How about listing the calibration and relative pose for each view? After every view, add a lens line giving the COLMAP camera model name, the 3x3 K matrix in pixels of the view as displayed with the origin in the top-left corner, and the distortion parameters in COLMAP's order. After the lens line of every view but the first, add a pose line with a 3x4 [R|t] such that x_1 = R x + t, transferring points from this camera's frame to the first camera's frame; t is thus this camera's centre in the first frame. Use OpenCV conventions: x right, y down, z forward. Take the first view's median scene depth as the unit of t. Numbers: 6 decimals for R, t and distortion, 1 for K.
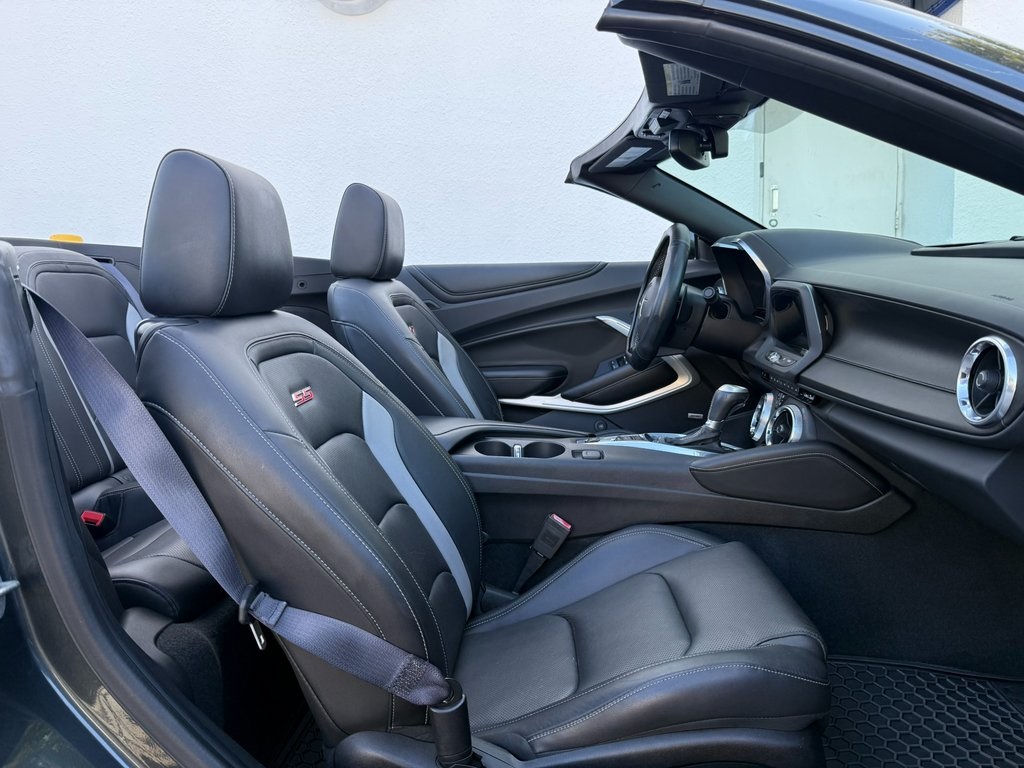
lens RADIAL K [[715.6, 0, 504.3], [0, 715.6, 387.2], [0, 0, 1]] dist [0.020296, -0.032080]
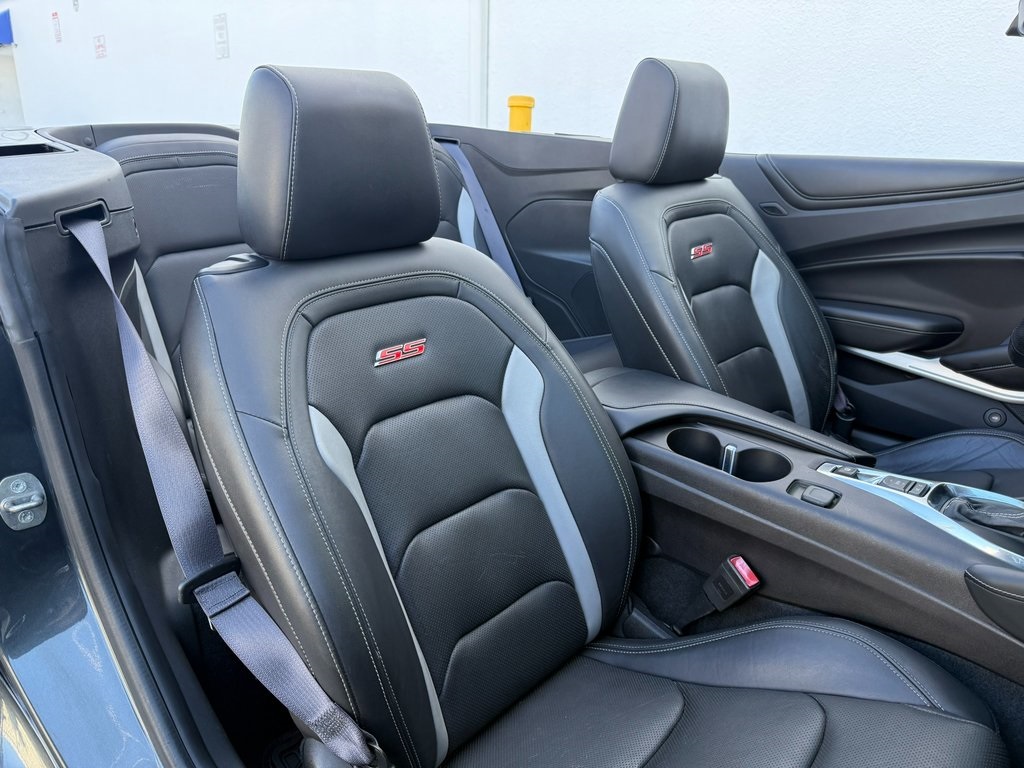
lens RADIAL K [[712.2, 0, 513.2], [0, 712.2, 388.3], [0, 0, 1]] dist [0.026532, -0.044691]
pose [[0.766531, 0.237517, -0.596670, 0.278690], [-0.106815, 0.963305, 0.246241, -0.136460], [0.633262, -0.125019, 0.763774, 0.323995]]
